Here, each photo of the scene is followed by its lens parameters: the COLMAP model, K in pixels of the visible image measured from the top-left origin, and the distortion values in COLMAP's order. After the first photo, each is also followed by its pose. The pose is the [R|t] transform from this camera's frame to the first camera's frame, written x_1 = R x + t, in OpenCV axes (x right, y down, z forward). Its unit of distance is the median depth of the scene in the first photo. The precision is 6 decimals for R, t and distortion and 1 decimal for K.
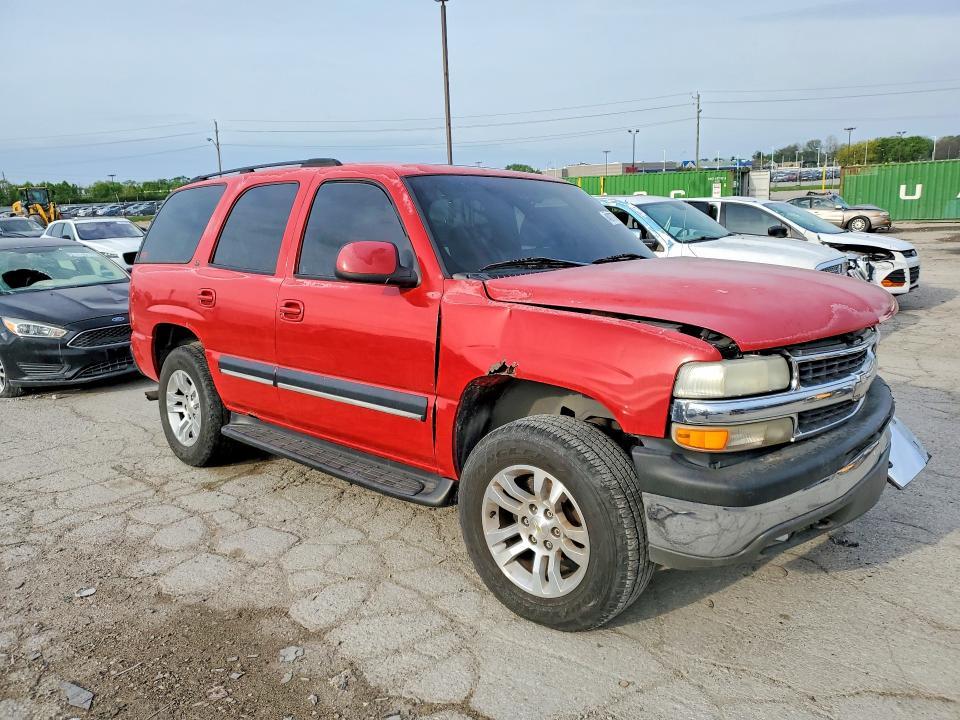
lens RADIAL K [[722.8, 0, 480.0], [0, 722.8, 360.0], [0, 0, 1]] dist [0.008753, 0.006091]
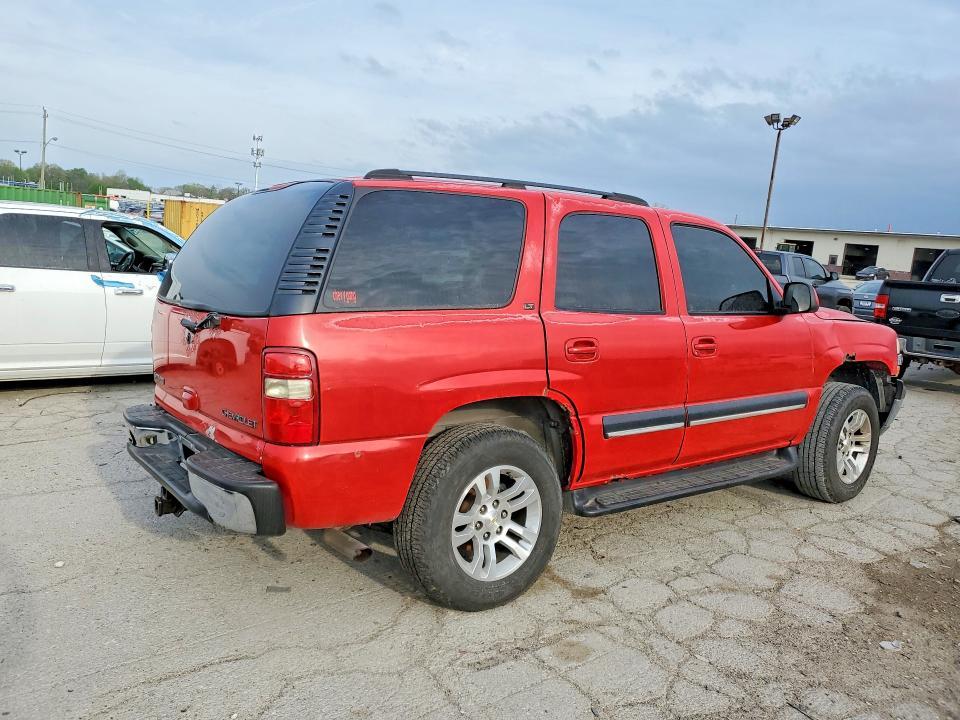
lens RADIAL K [[711.9, 0, 479.8], [0, 711.9, 343.9], [0, 0, 1]] dist [0.007585, 0.004292]
pose [[0.207198, -0.093192, 0.973850, -1.485572], [0.132019, 0.989010, 0.066554, -0.205105], [-0.969350, 0.114777, 0.217224, 1.224838]]
